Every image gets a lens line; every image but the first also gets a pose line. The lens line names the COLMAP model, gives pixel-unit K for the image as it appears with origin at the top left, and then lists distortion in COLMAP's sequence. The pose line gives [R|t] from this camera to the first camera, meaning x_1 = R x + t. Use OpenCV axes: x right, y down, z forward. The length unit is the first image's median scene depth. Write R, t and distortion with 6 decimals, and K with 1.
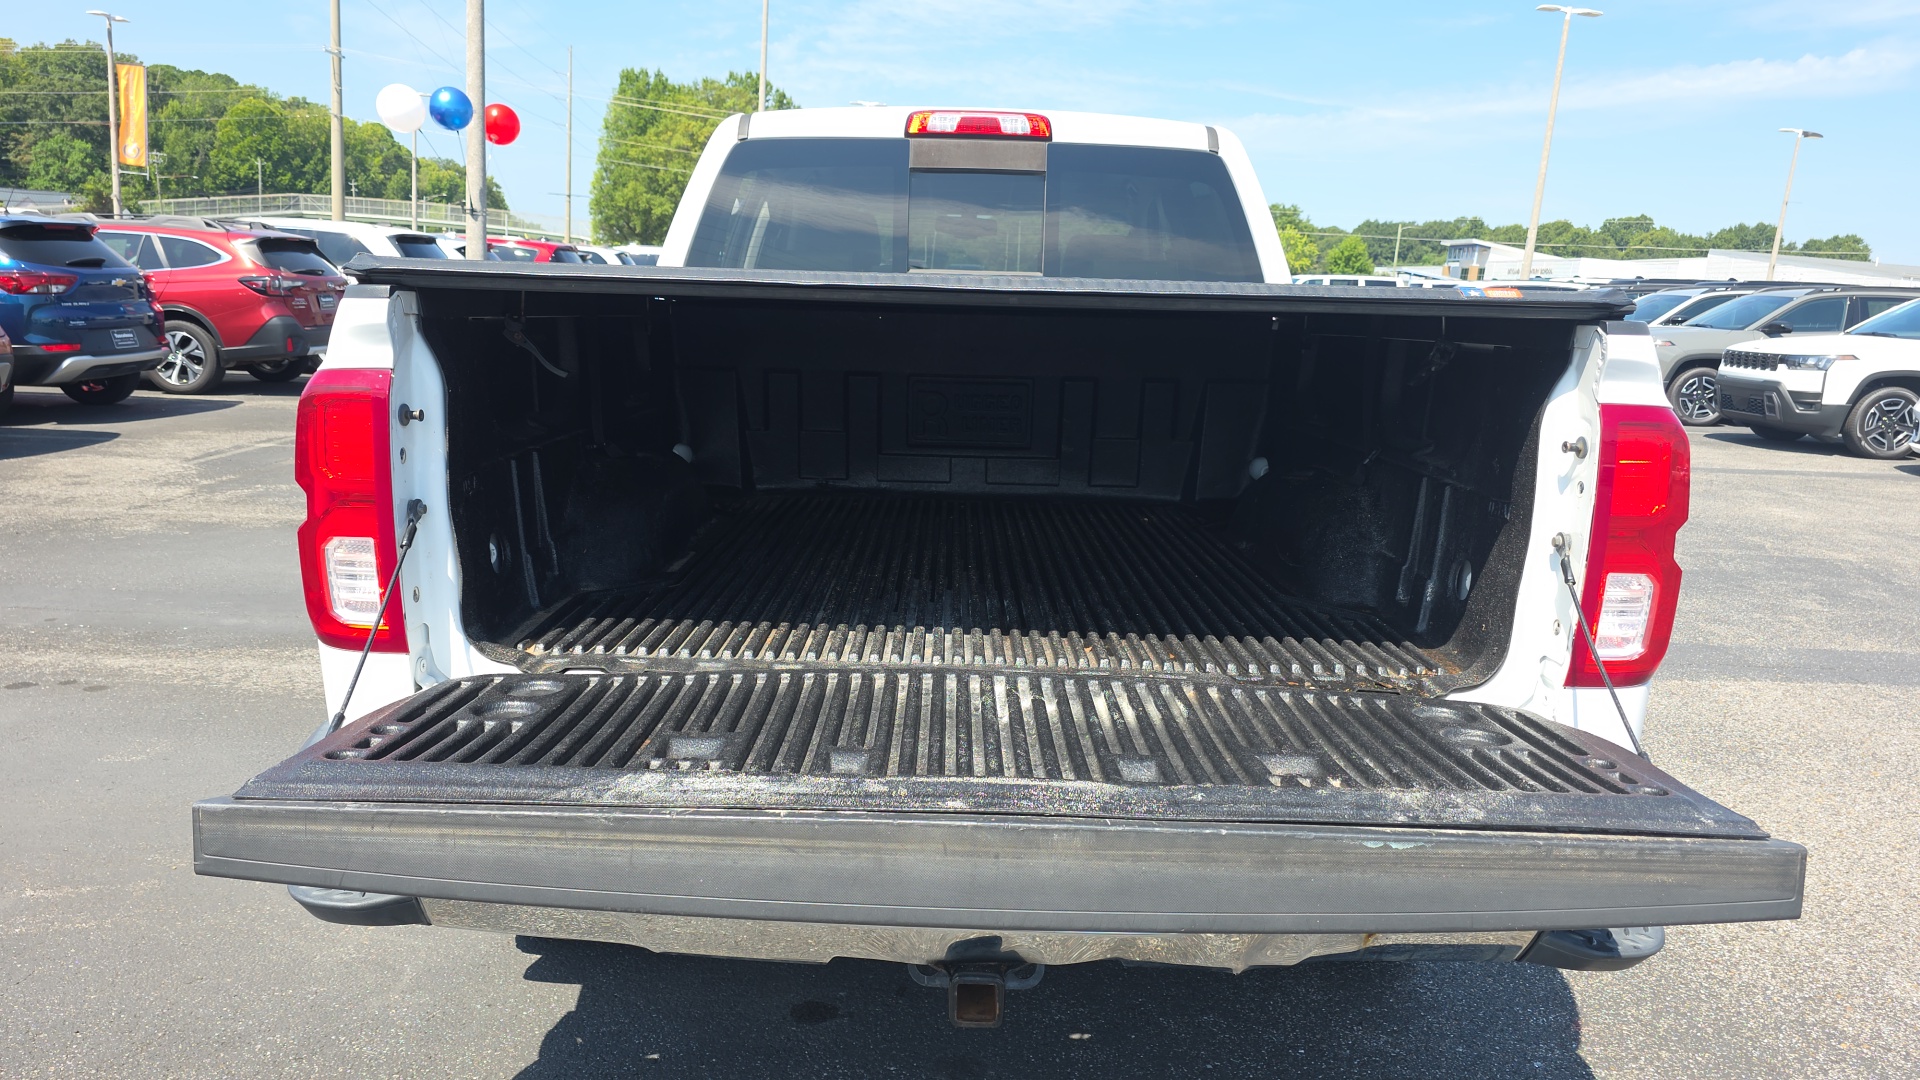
lens RADIAL K [[1310.8, 0, 949.4], [0, 1310.8, 545.5], [0, 0, 1]] dist [0.055891, -0.057647]
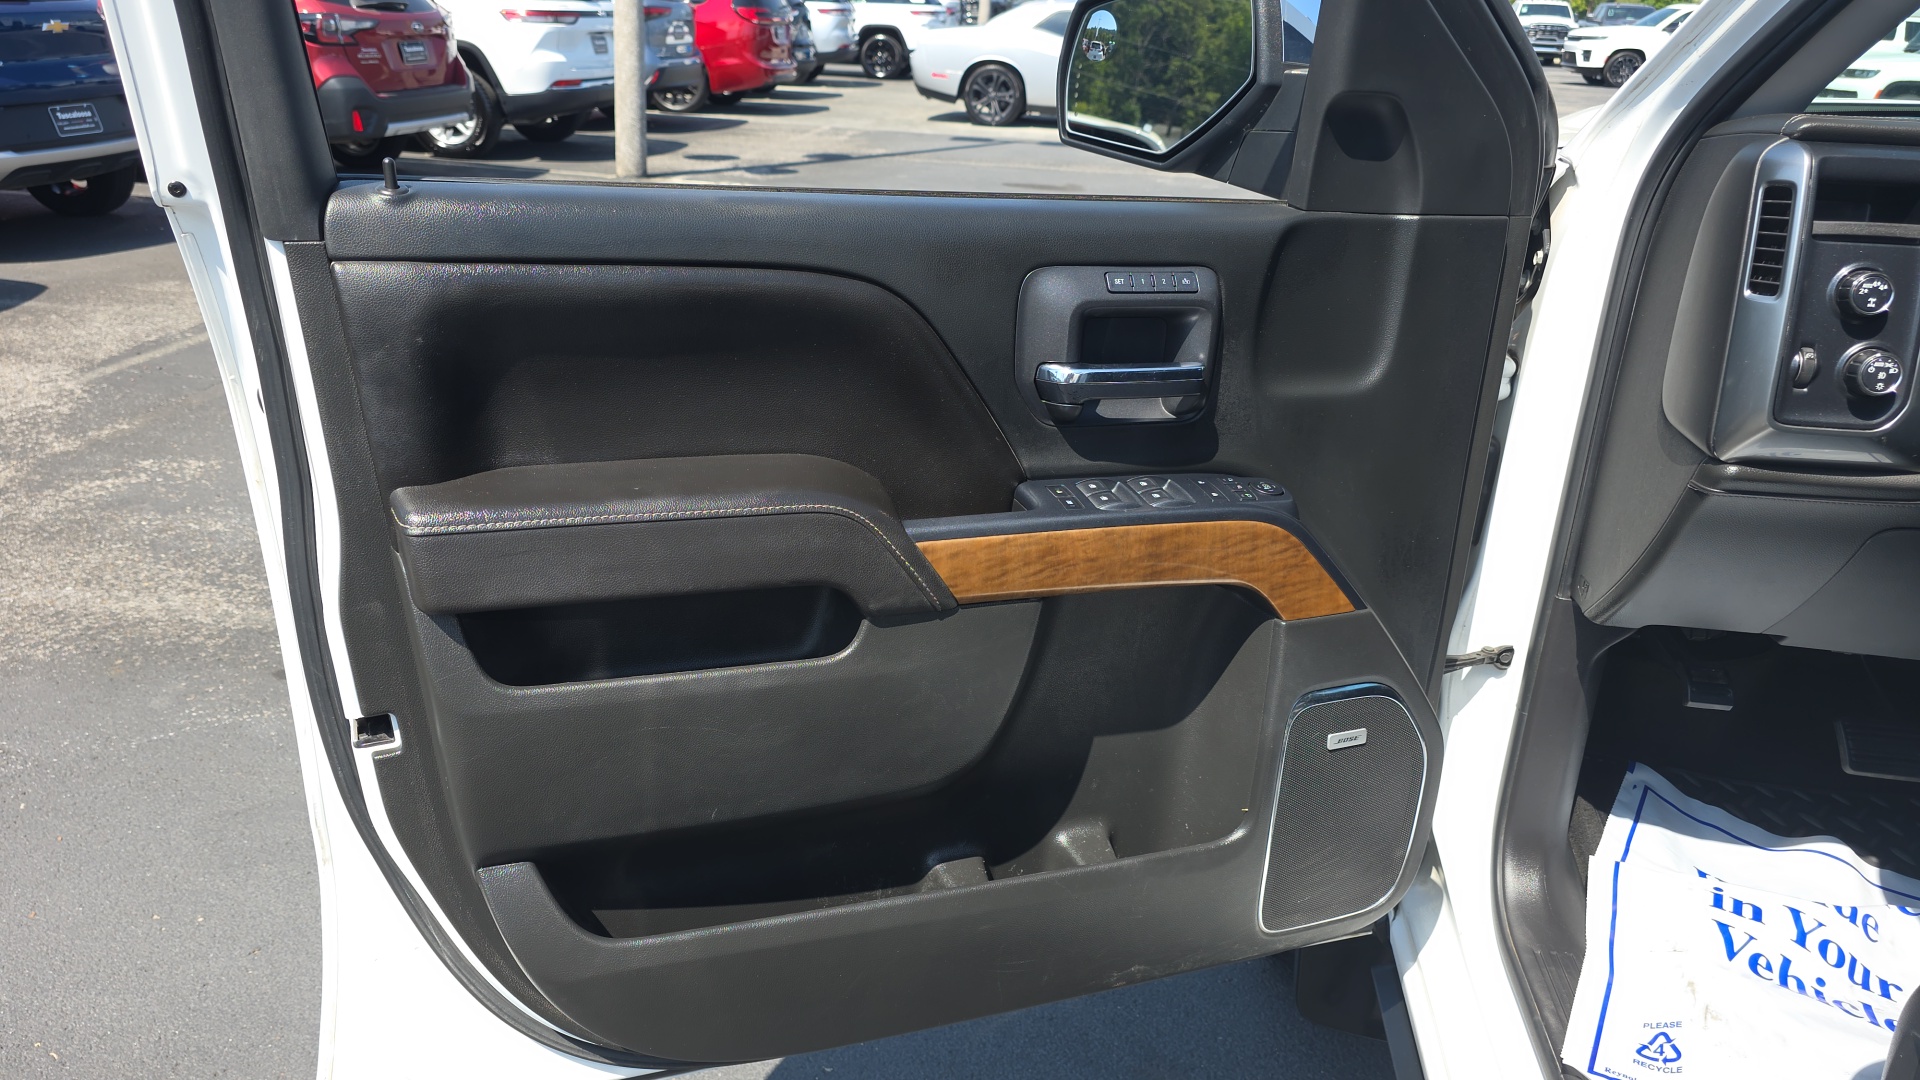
lens RADIAL K [[1310.8, 0, 963.2], [0, 1310.8, 550.1], [0, 0, 1]] dist [0.055891, -0.057647]
pose [[0.992119, 0.042987, -0.117691, -0.101187], [-0.020622, 0.982517, 0.185028, -0.067715], [0.123587, -0.181142, 0.975661, 0.337604]]
